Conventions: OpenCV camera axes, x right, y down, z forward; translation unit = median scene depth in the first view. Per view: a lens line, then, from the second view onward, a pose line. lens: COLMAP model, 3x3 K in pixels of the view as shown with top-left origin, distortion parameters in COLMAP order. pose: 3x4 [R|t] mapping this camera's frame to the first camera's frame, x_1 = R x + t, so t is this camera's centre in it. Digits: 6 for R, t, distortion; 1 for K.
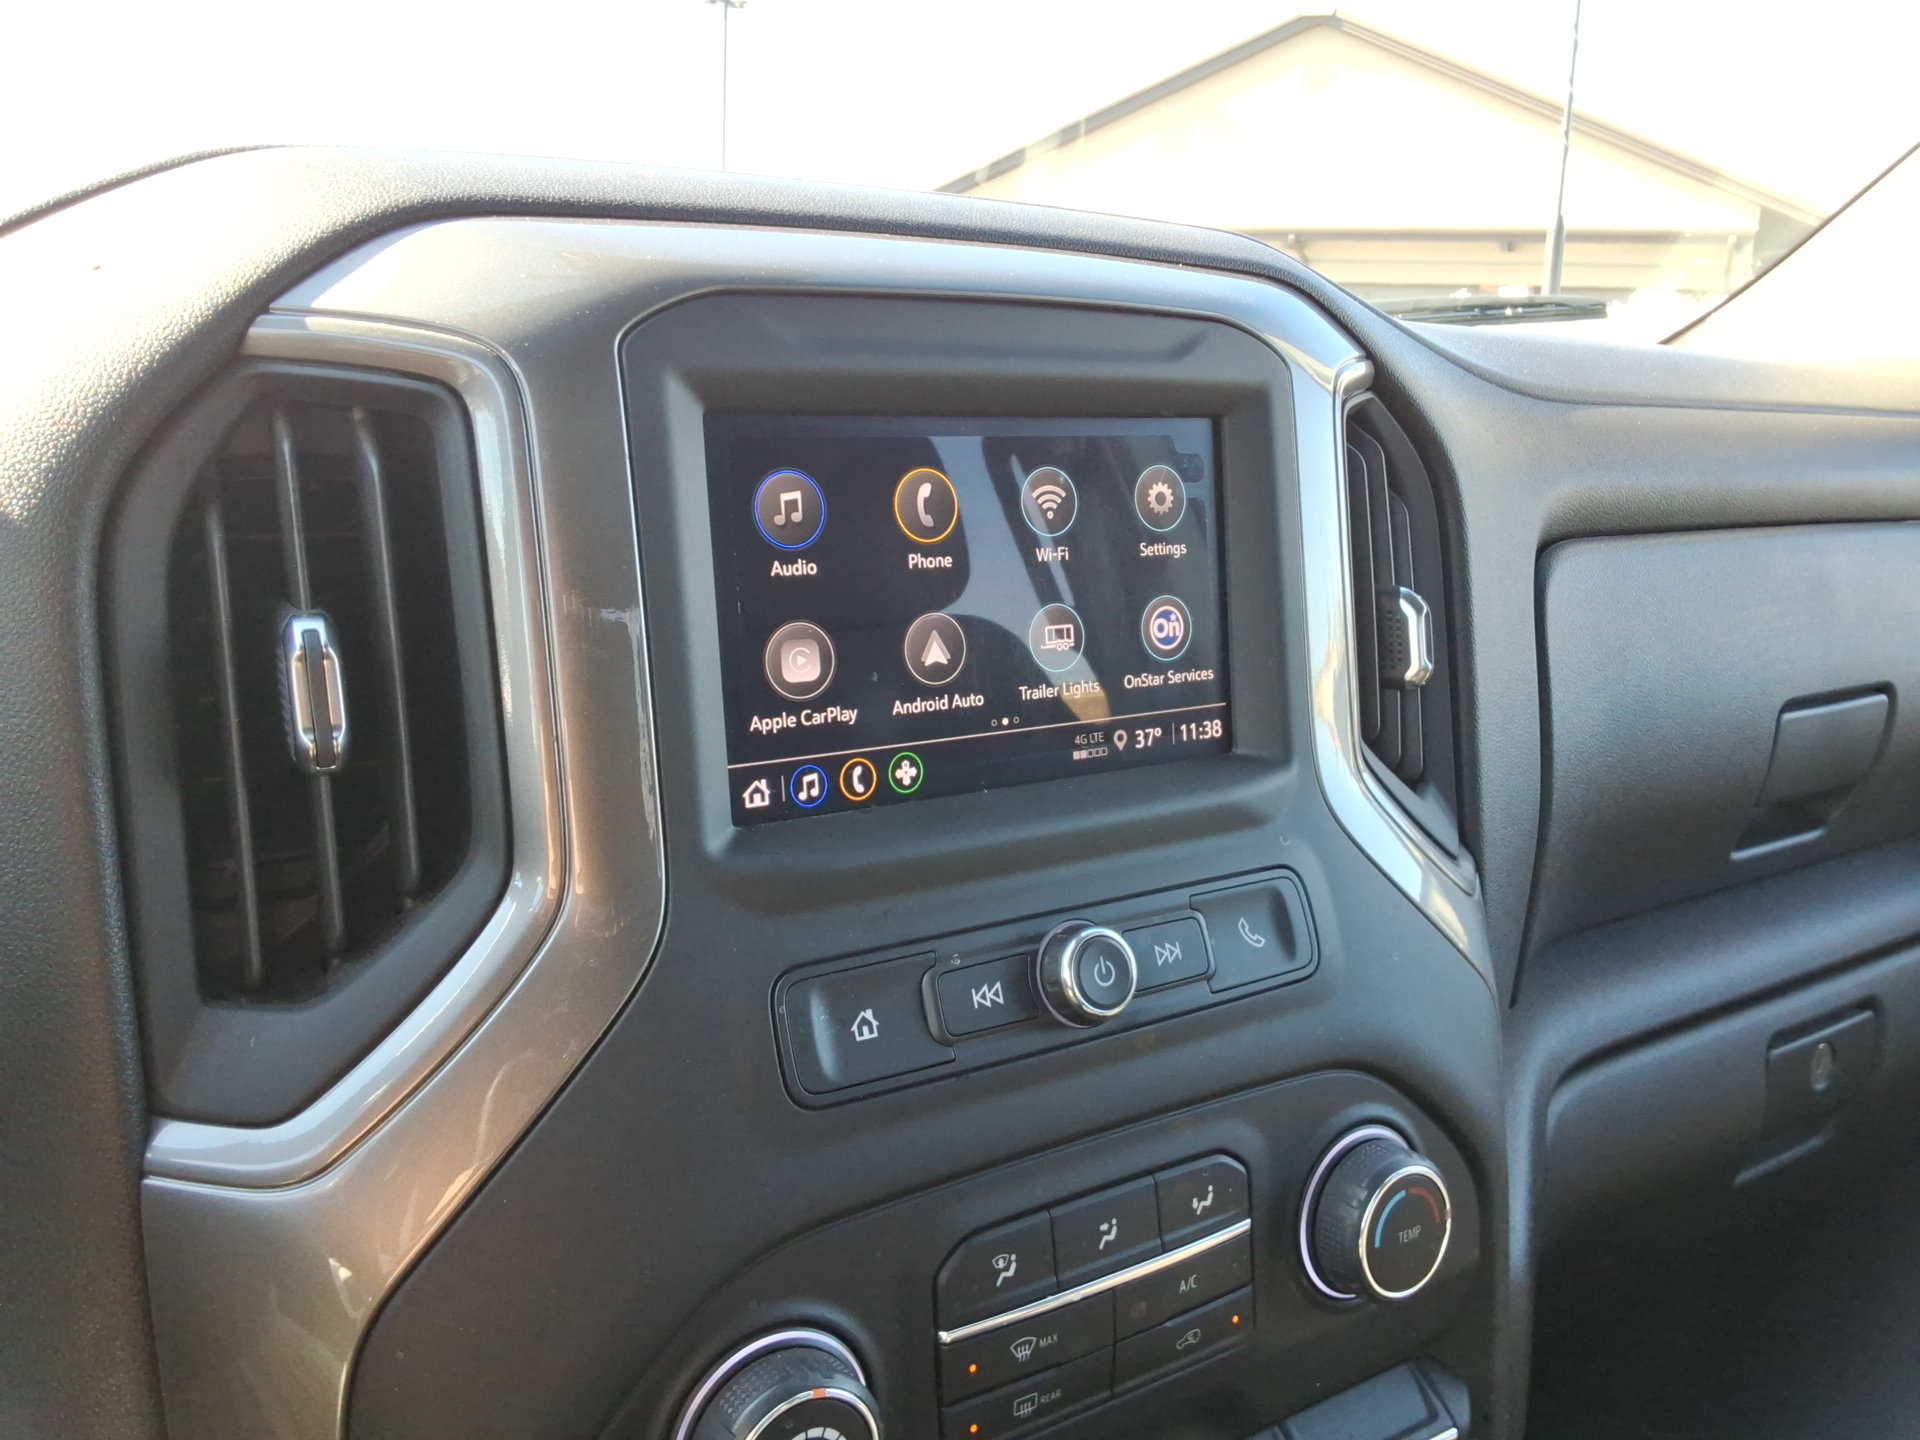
lens RADIAL K [[1531.9, 0, 973.3], [0, 1531.9, 684.9], [0, 0, 1]] dist [0.145781, -0.234300]
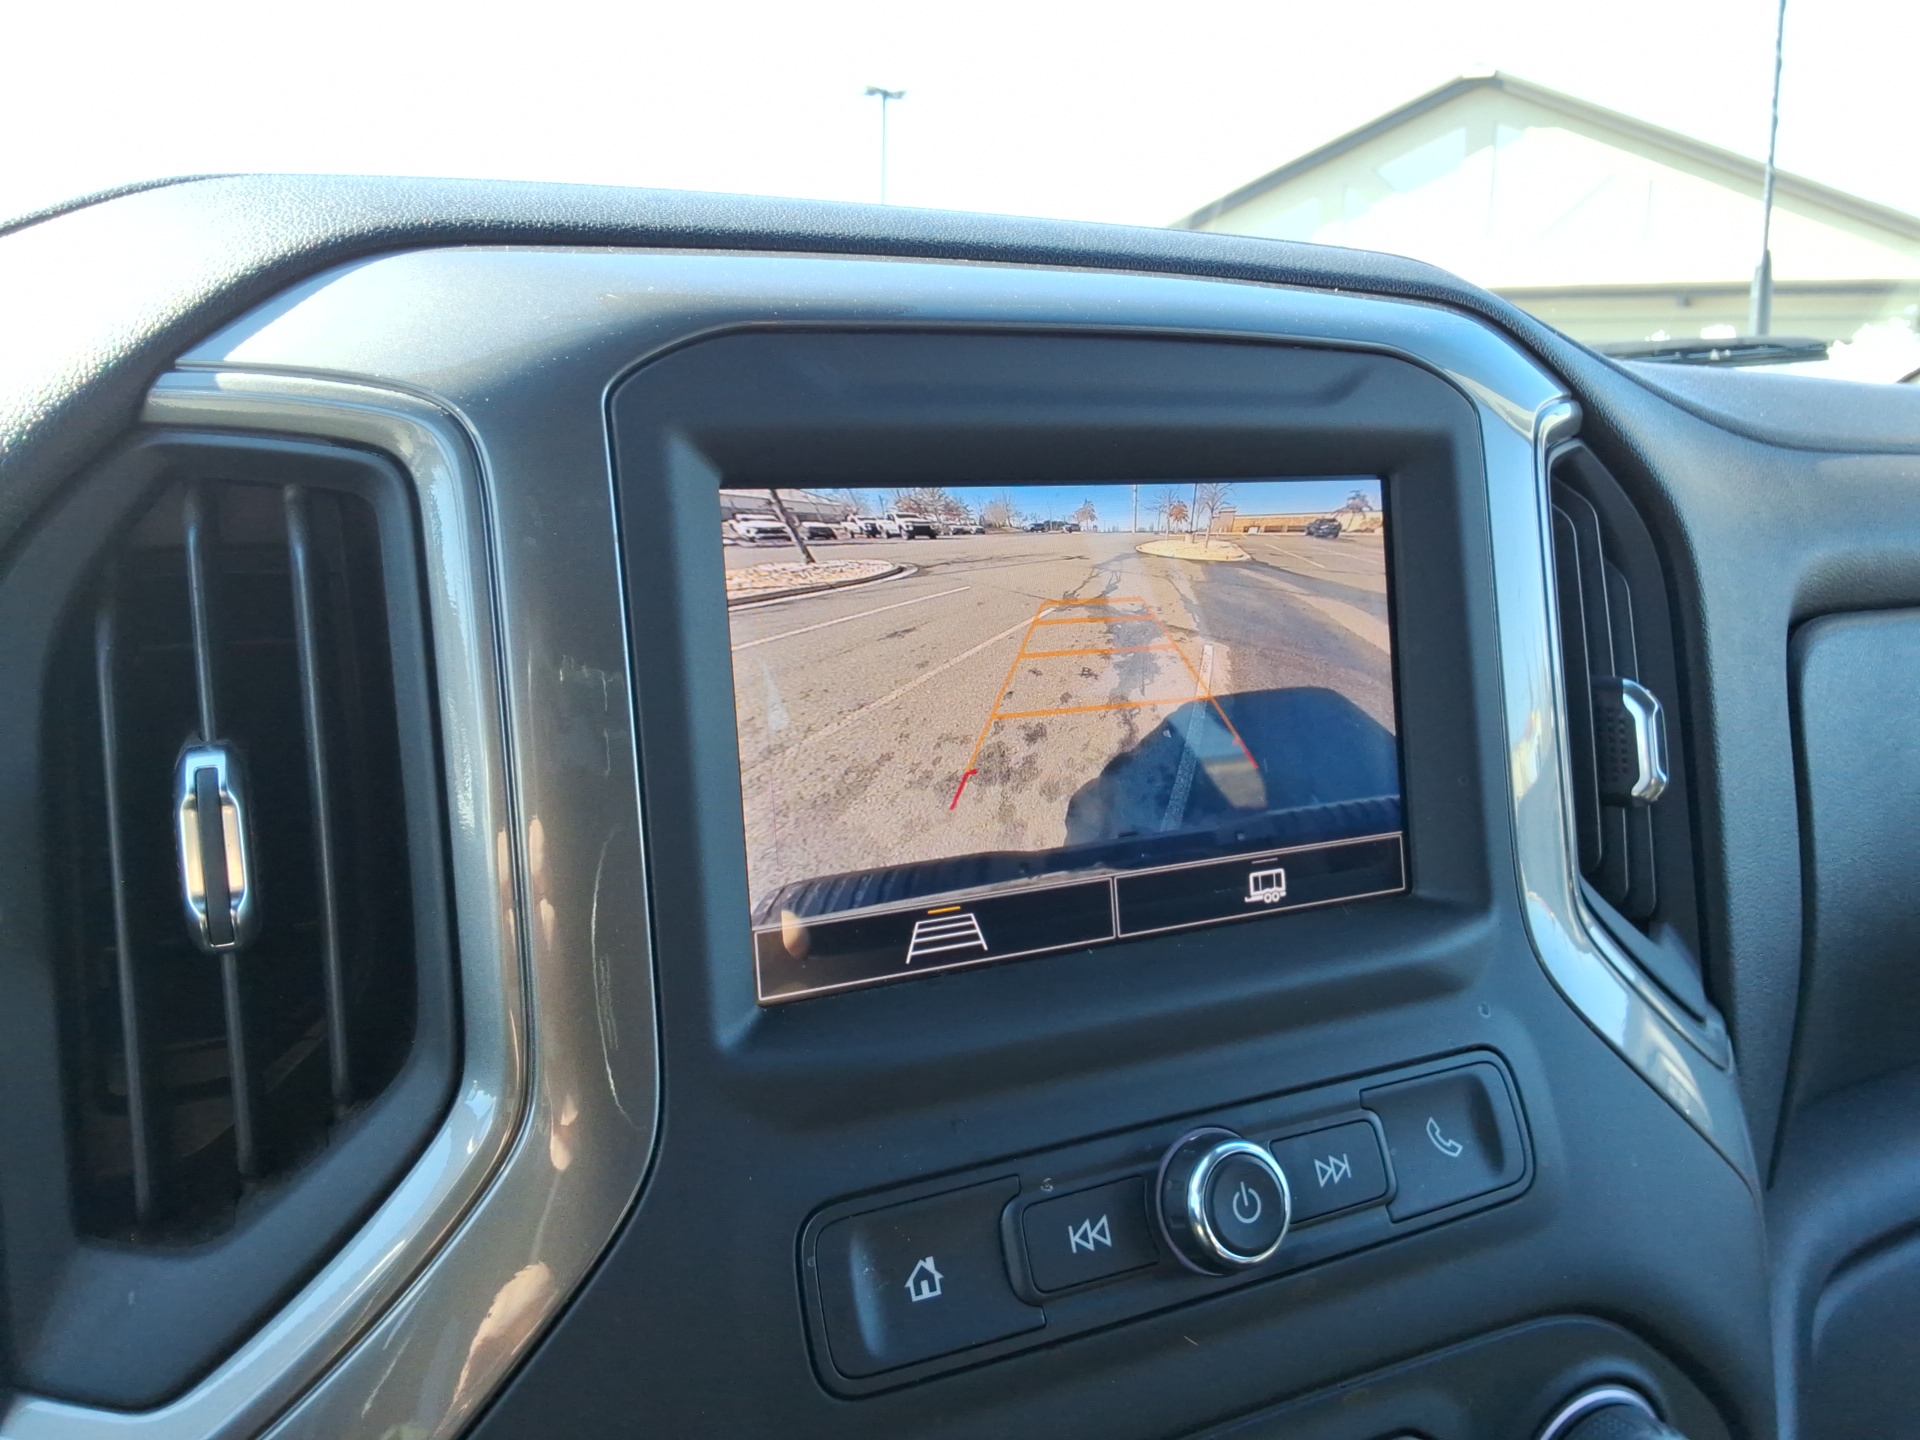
lens RADIAL K [[1531.9, 0, 973.3], [0, 1531.9, 684.9], [0, 0, 1]] dist [0.145781, -0.234300]
pose [[0.994673, -0.007689, -0.102795, 0.031691], [0.003110, 0.998999, -0.044632, -0.033392], [0.103036, 0.044075, 0.993701, 0.213785]]
